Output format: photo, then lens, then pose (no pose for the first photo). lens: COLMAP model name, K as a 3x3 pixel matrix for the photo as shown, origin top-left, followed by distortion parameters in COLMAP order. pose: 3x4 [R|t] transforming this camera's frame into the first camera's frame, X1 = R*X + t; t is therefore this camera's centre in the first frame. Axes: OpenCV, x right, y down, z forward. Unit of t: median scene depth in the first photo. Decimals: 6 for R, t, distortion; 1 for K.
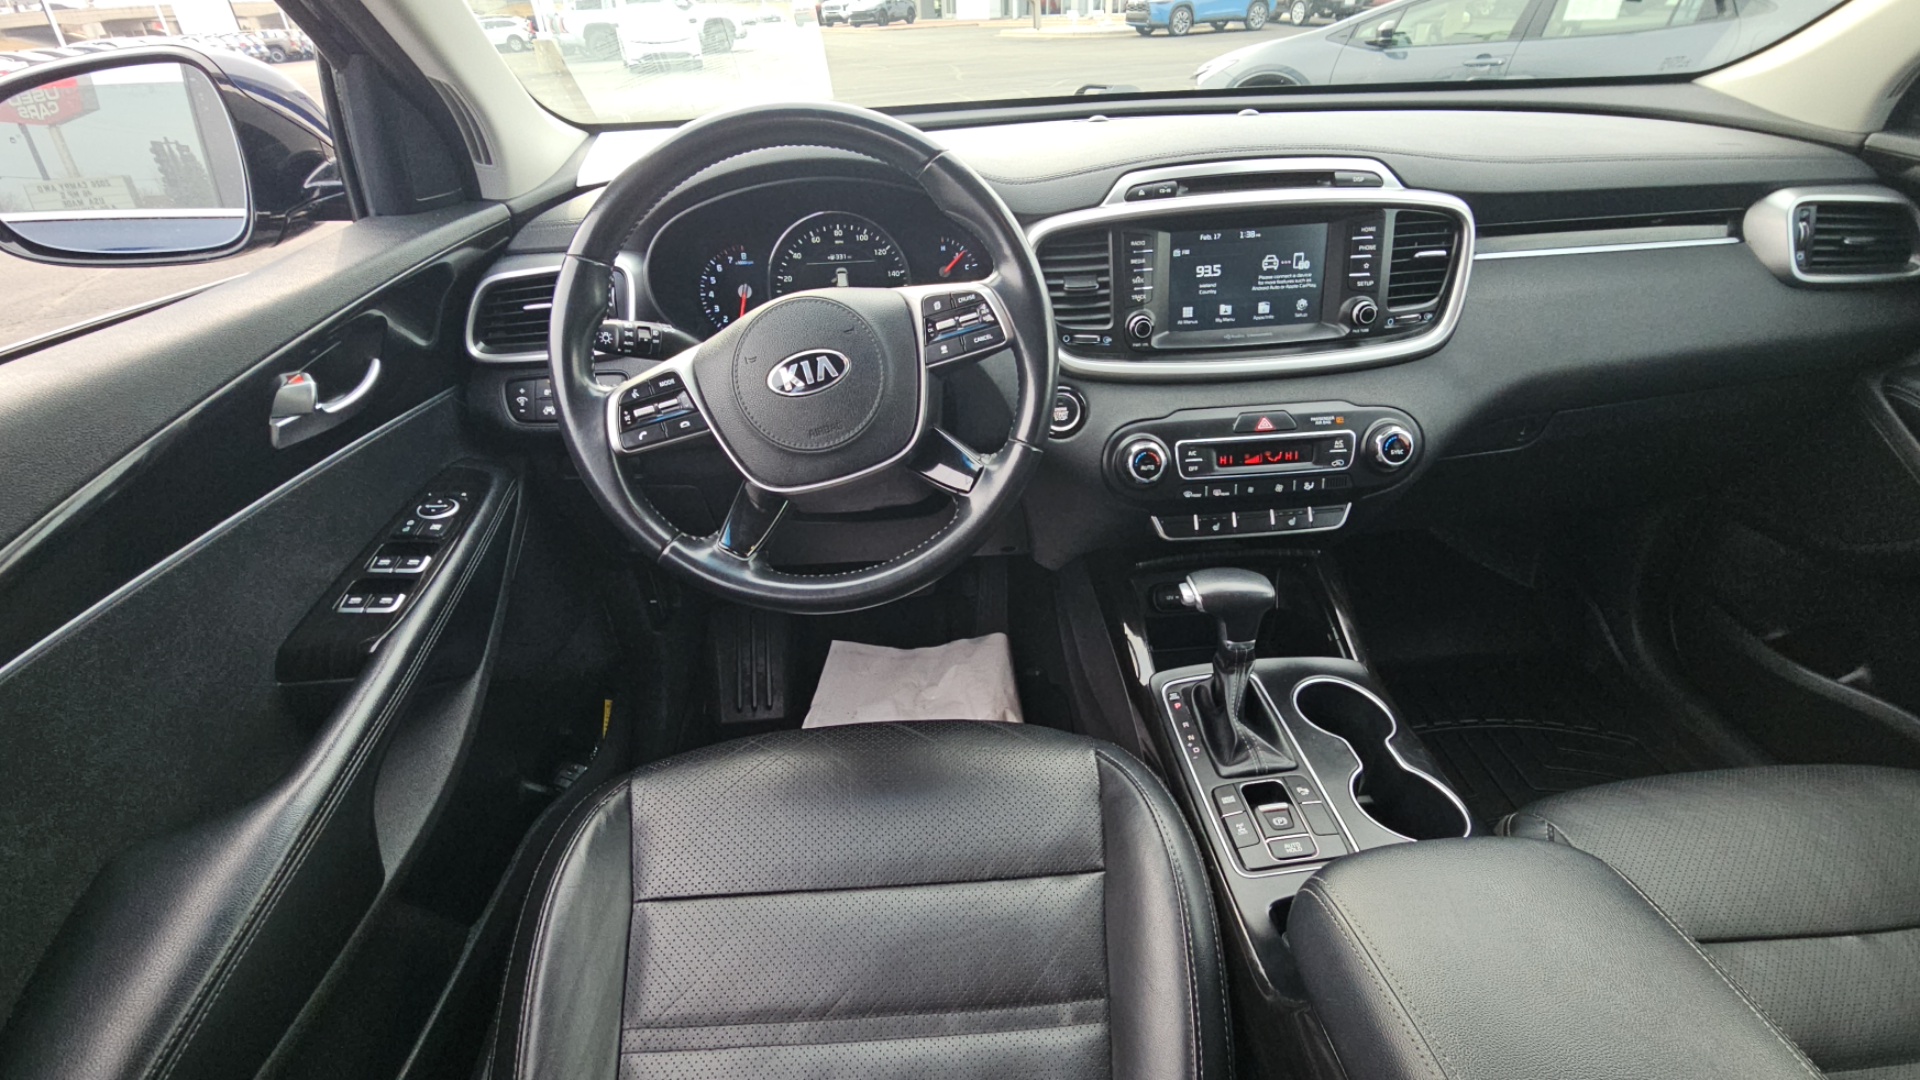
lens RADIAL K [[860.1, 0, 981.0], [0, 860.1, 547.9], [0, 0, 1]] dist [0.005873, -0.005666]
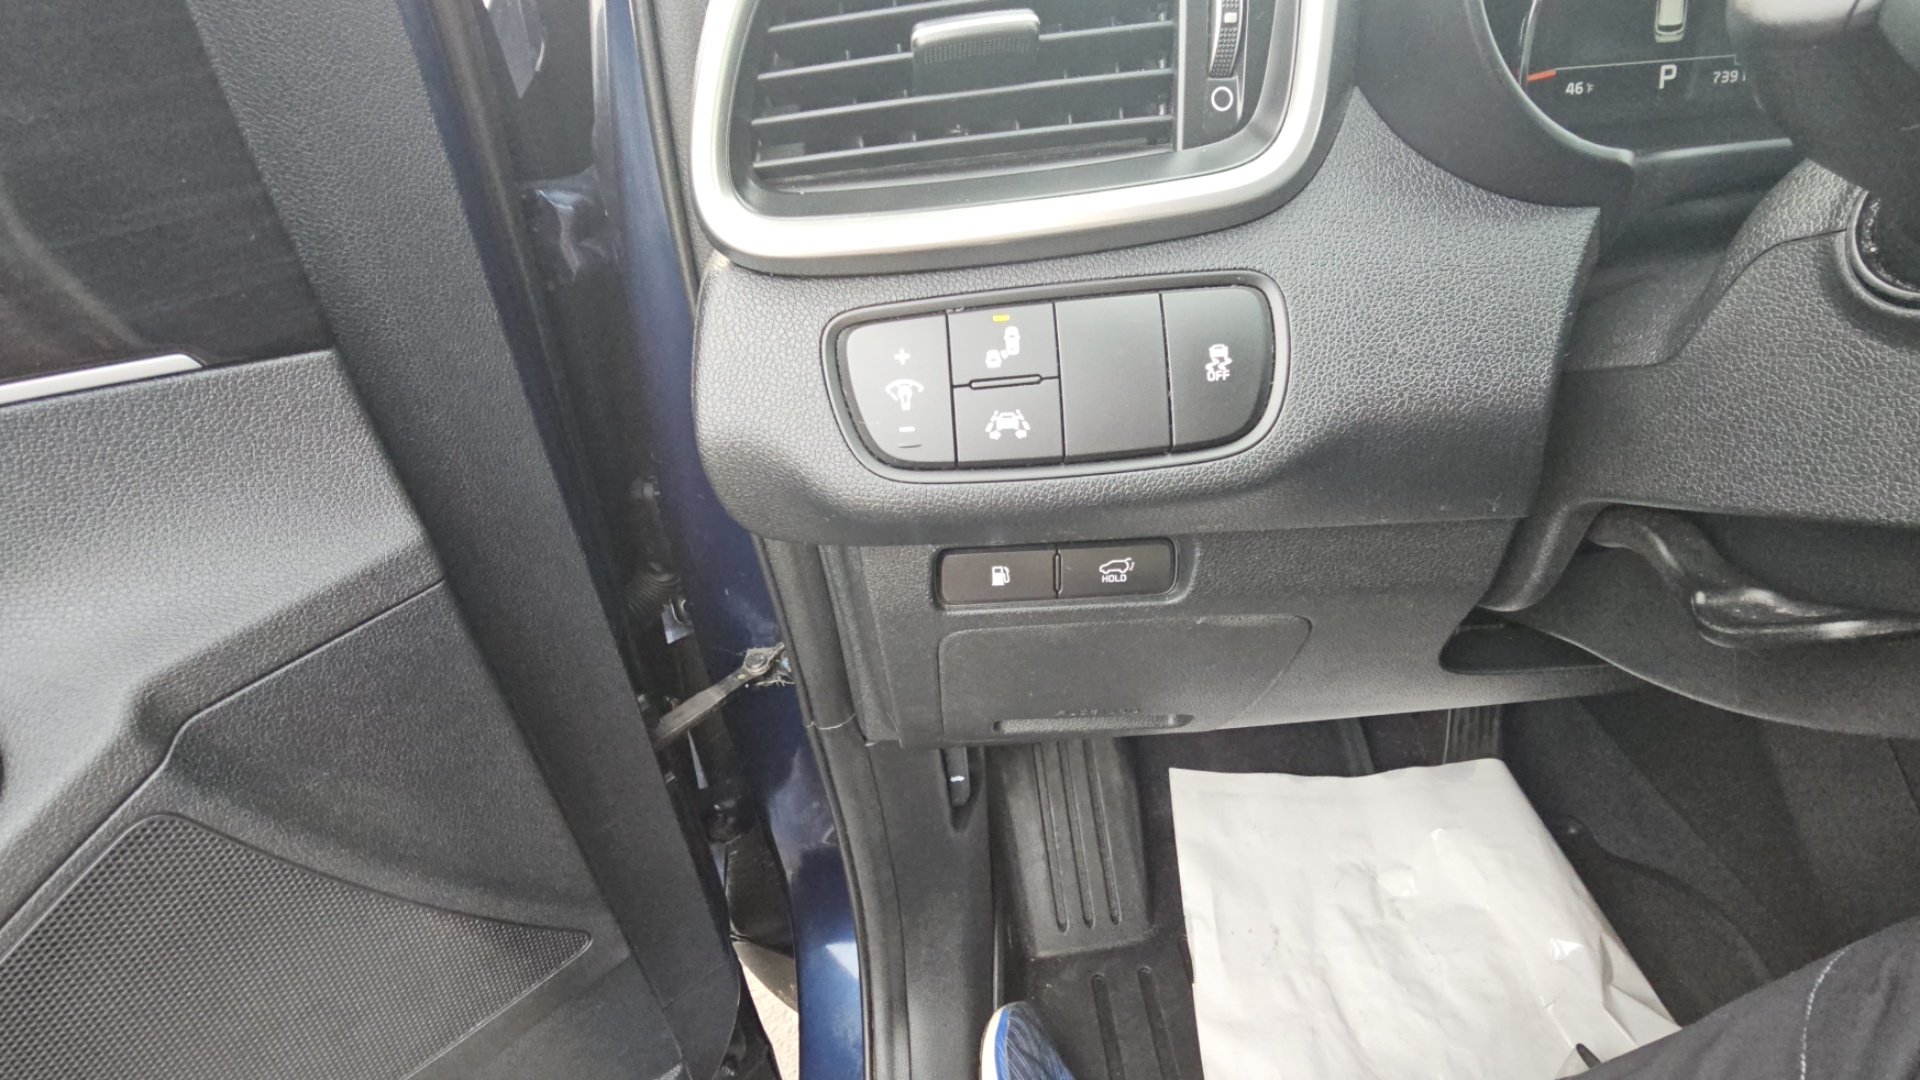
lens RADIAL K [[860.1, 0, 987.2], [0, 860.1, 540.3], [0, 0, 1]] dist [0.005873, -0.005666]
pose [[0.999364, -0.035554, 0.002804, -0.516126], [0.035355, 0.997967, 0.053031, -0.139867], [-0.004683, -0.052898, 0.998589, 0.733440]]
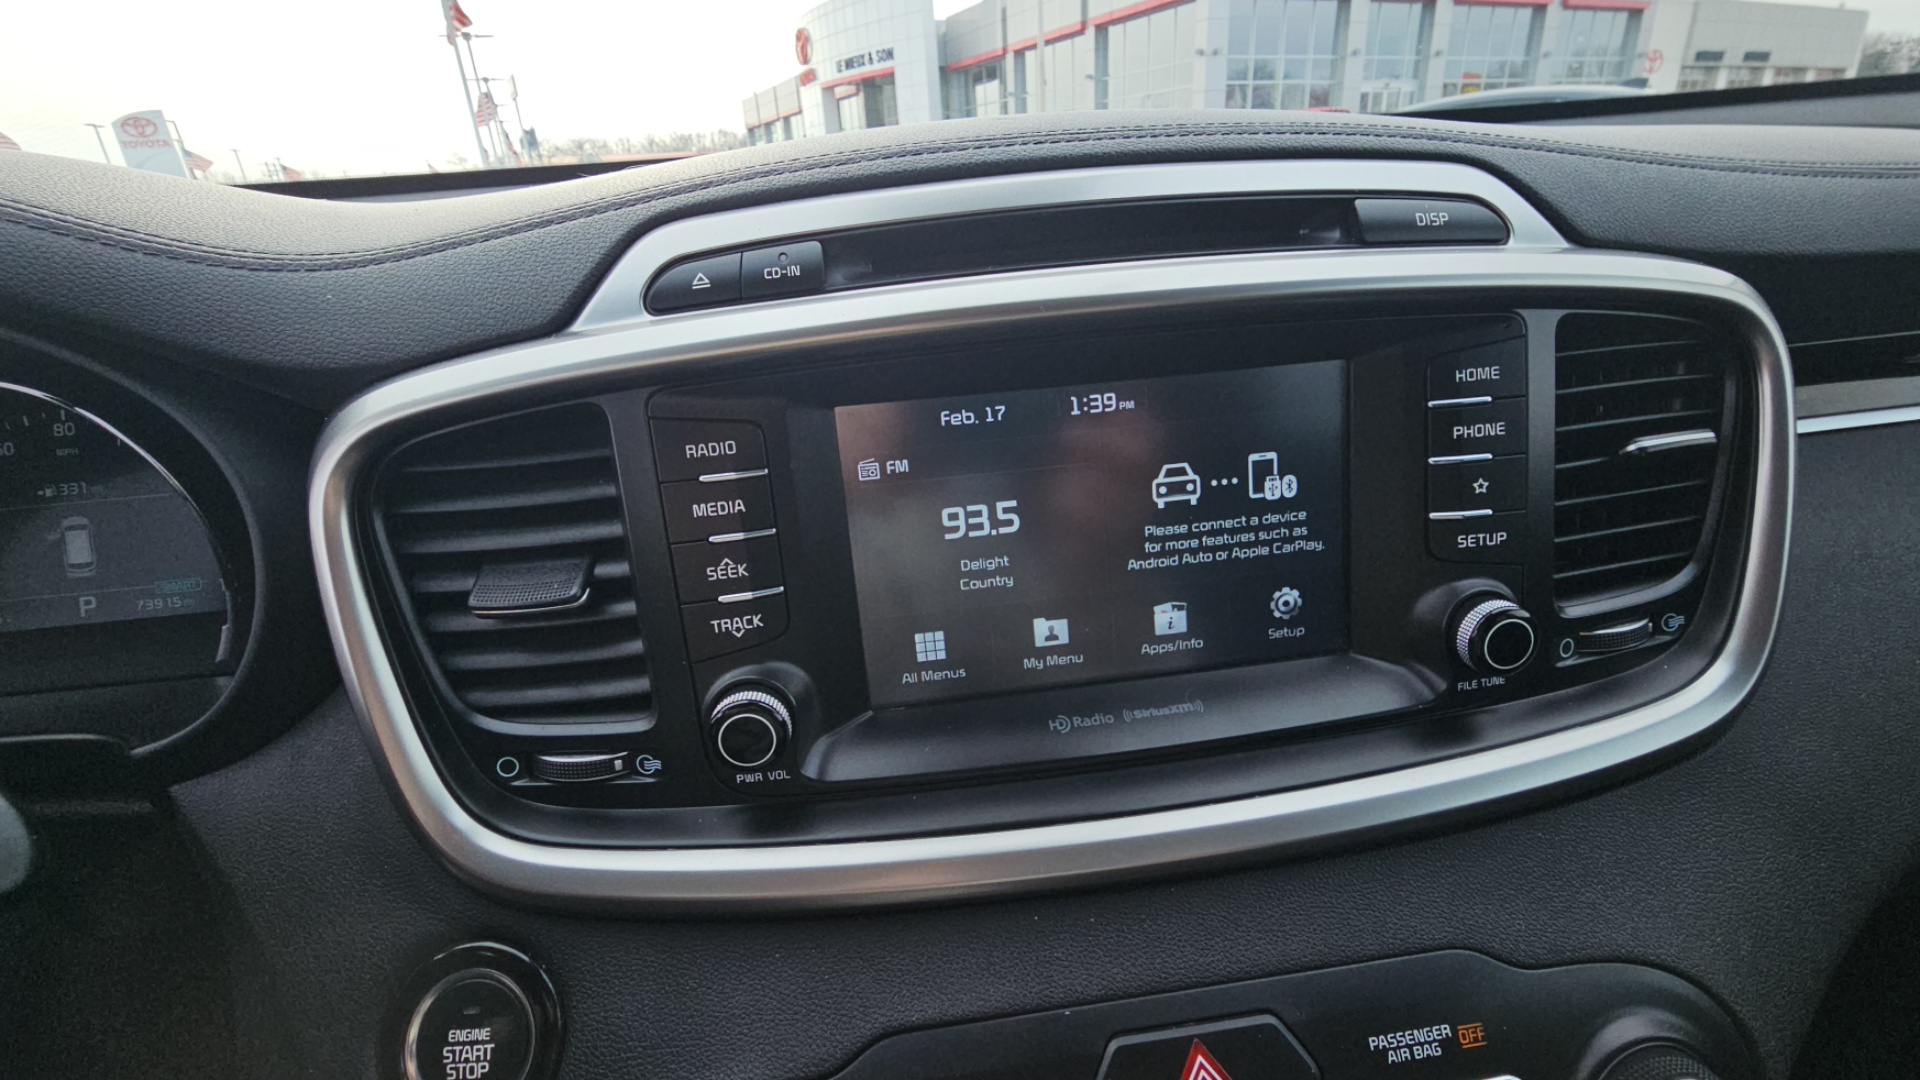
lens RADIAL K [[860.1, 0, 985.0], [0, 860.1, 538.8], [0, 0, 1]] dist [0.005873, -0.005666]
pose [[0.998269, -0.044506, 0.038450, 0.256808], [0.050138, 0.985723, -0.160739, -0.268408], [-0.030747, 0.162389, 0.986248, 0.703881]]
